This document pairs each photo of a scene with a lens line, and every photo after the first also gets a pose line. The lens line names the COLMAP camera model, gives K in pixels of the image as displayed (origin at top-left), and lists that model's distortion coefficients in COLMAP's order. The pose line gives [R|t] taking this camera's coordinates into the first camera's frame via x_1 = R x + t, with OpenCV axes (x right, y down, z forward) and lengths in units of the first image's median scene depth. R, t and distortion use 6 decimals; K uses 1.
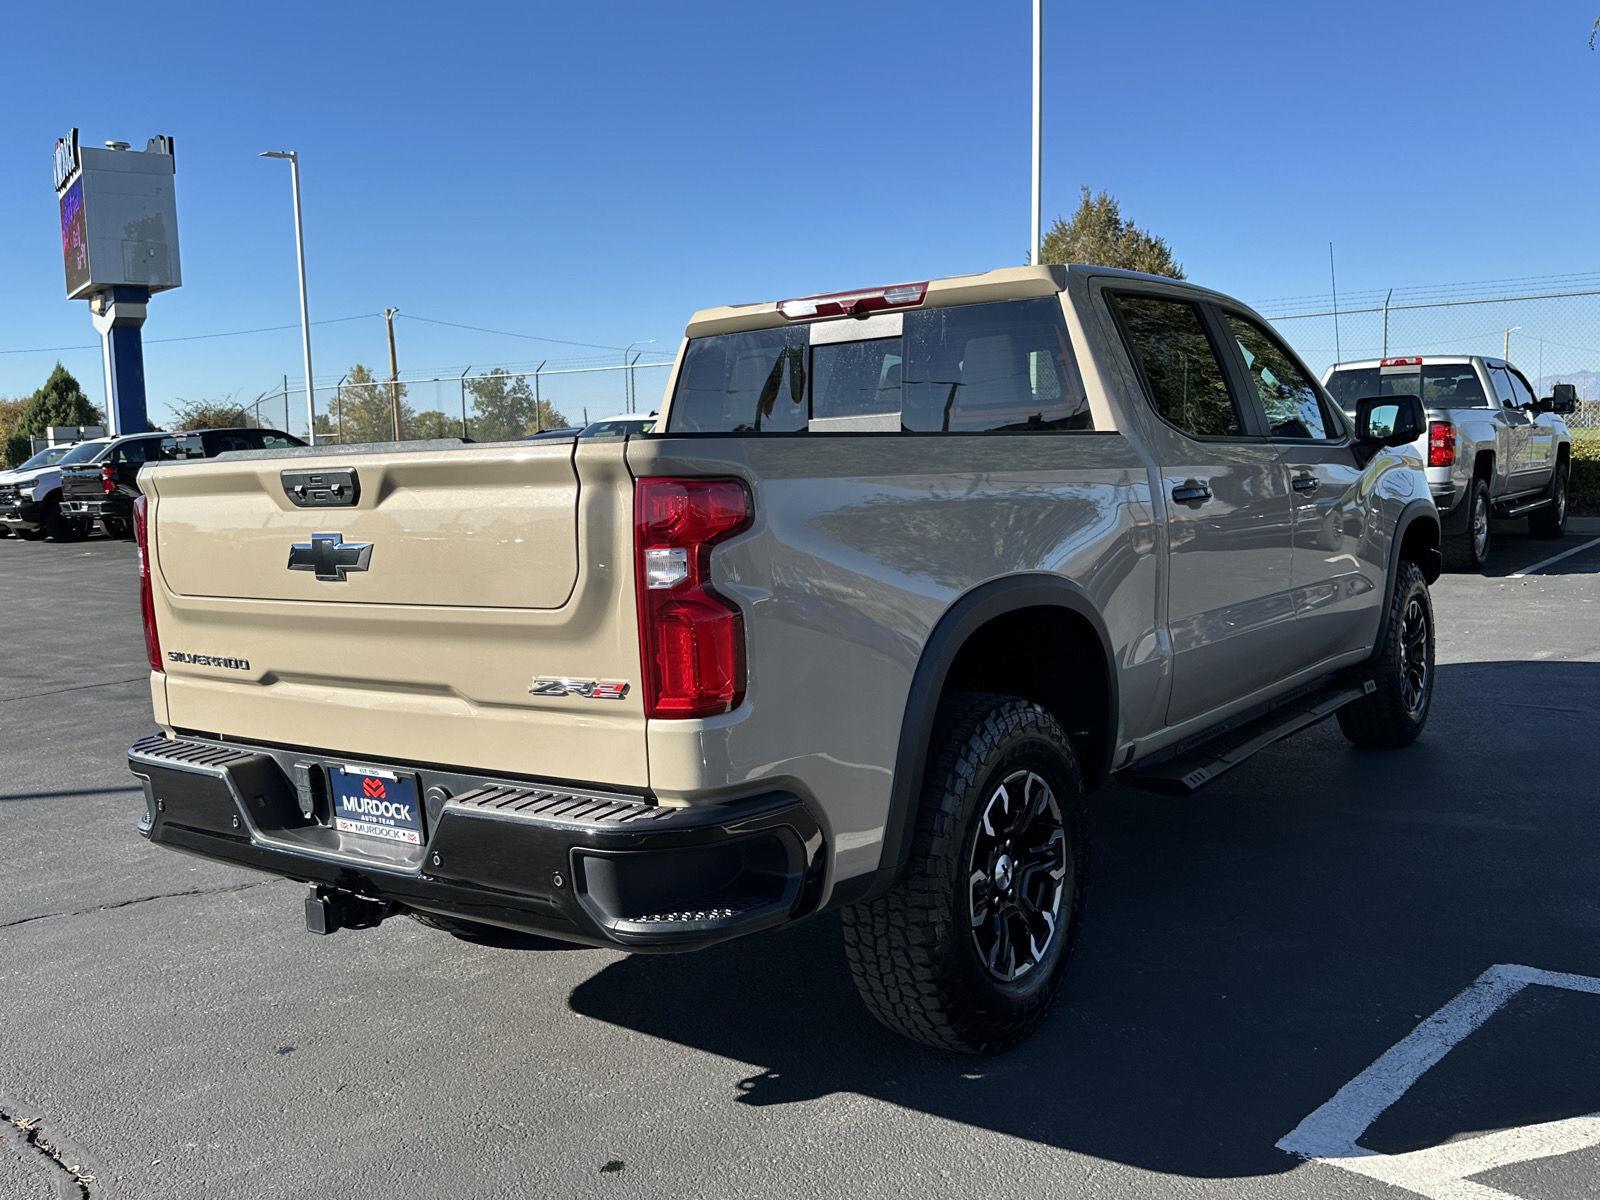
lens RADIAL K [[1397.1, 0, 807.6], [0, 1397.1, 600.7], [0, 0, 1]] dist [0.177434, -0.342444]
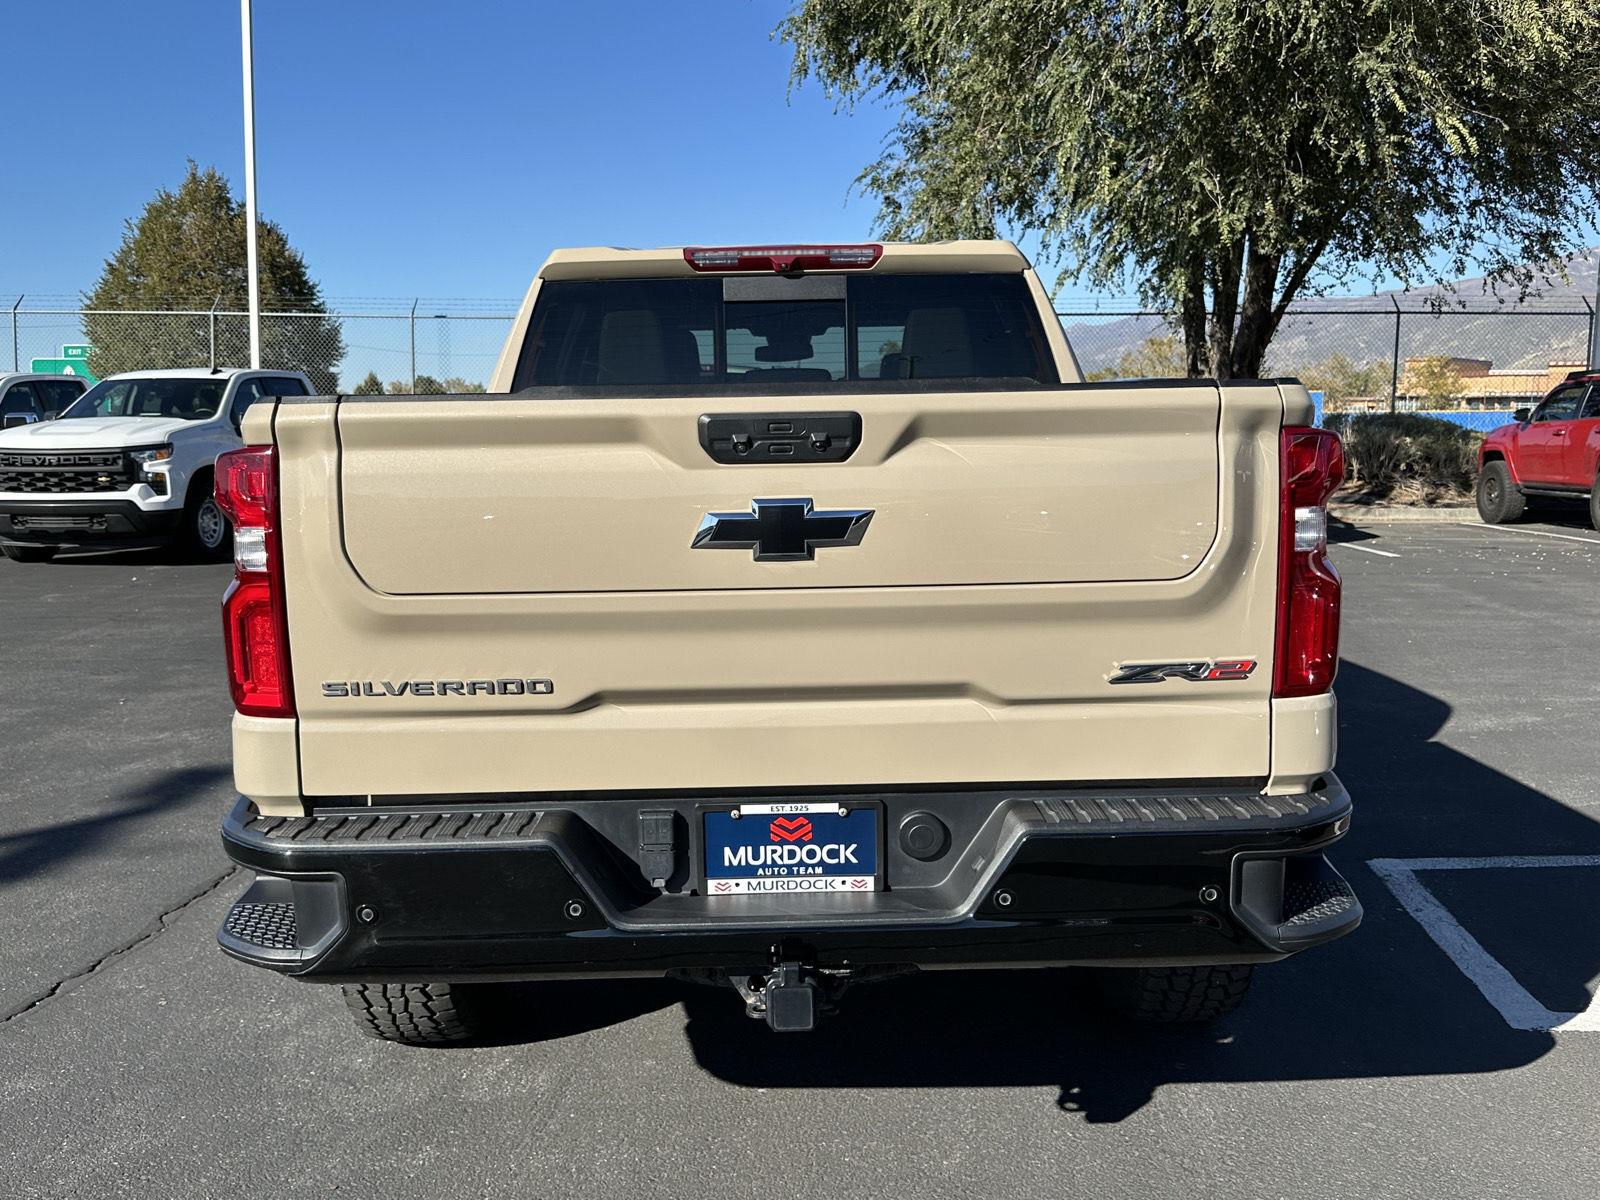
lens RADIAL K [[1397.6, 0, 804.8], [0, 1397.6, 581.7], [0, 0, 1]] dist [0.165421, -0.323350]
pose [[0.805937, -0.035612, 0.590929, -0.735754], [0.043035, 0.999072, 0.001515, -0.003299], [-0.590434, 0.024210, 0.806722, 0.371458]]
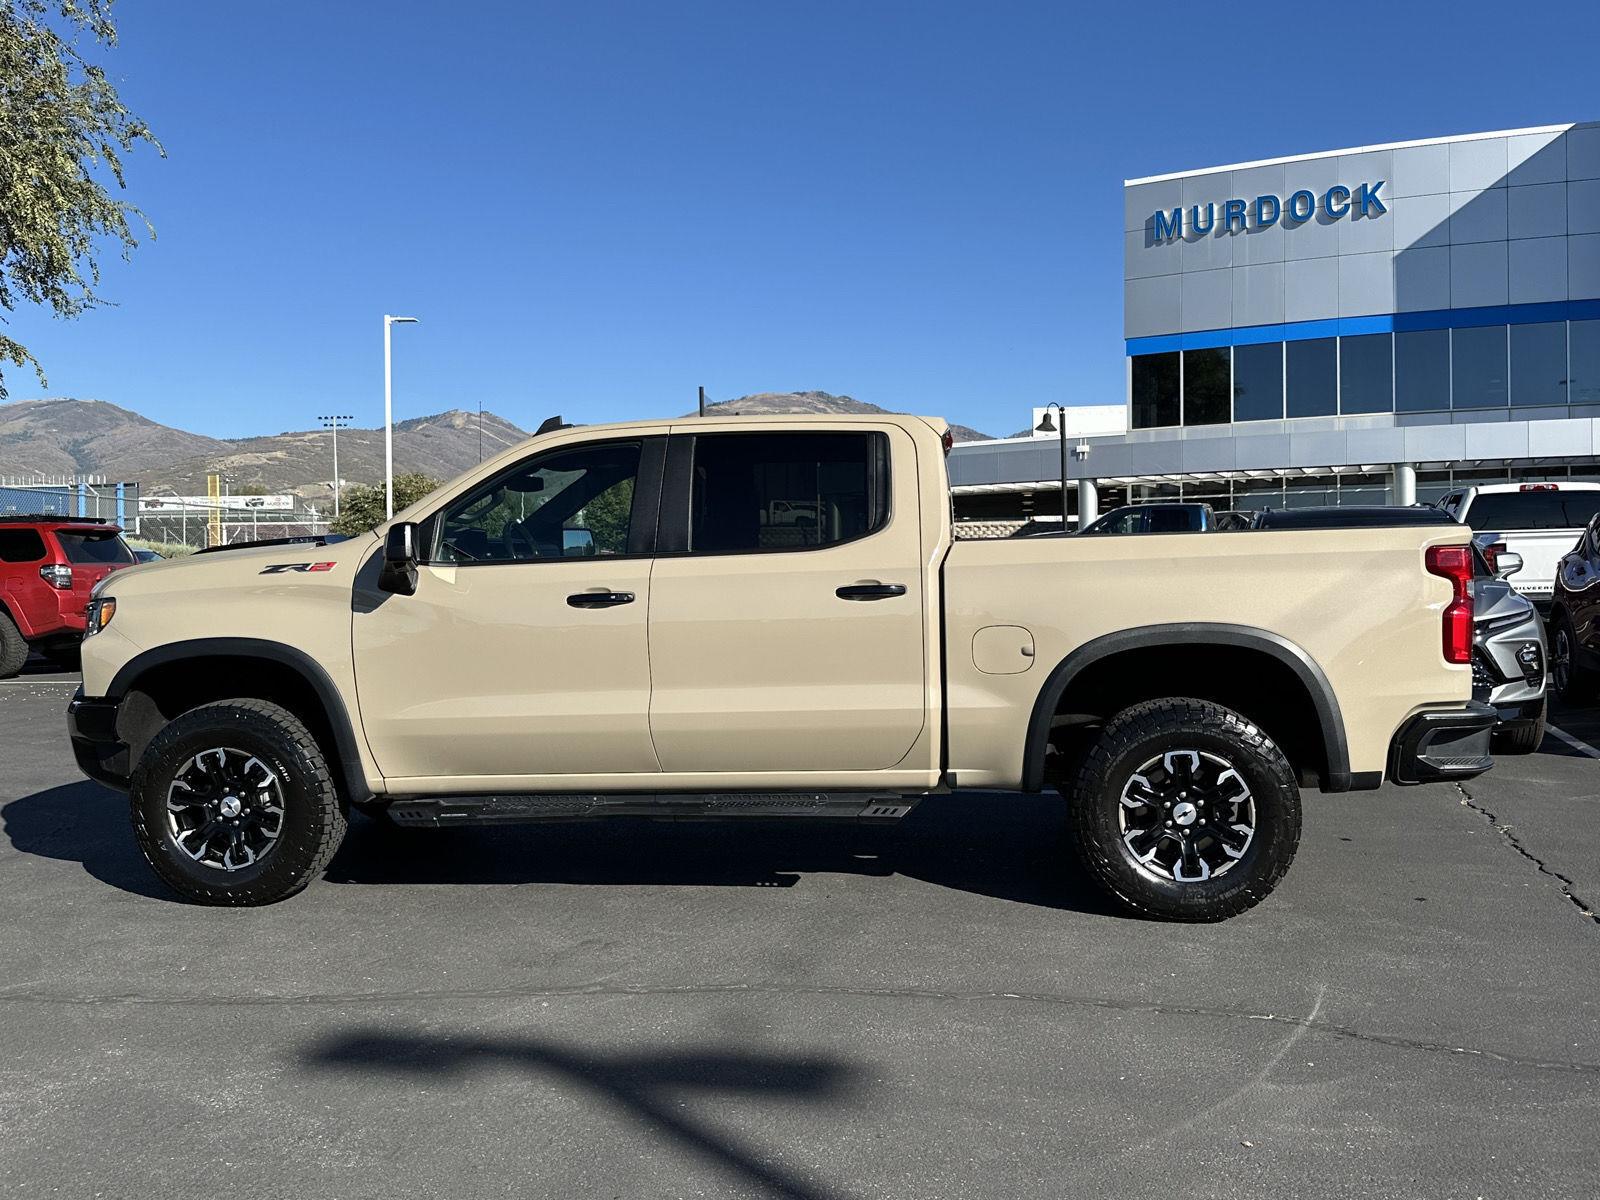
lens RADIAL K [[1396.9, 0, 807.6], [0, 1396.9, 591.5], [0, 0, 1]] dist [0.194692, -0.427975]
pose [[-0.492306, 0.023974, 0.870092, -1.619549], [0.124889, 0.991223, 0.043352, -0.200715], [-0.861416, 0.130007, -0.490980, 2.653239]]
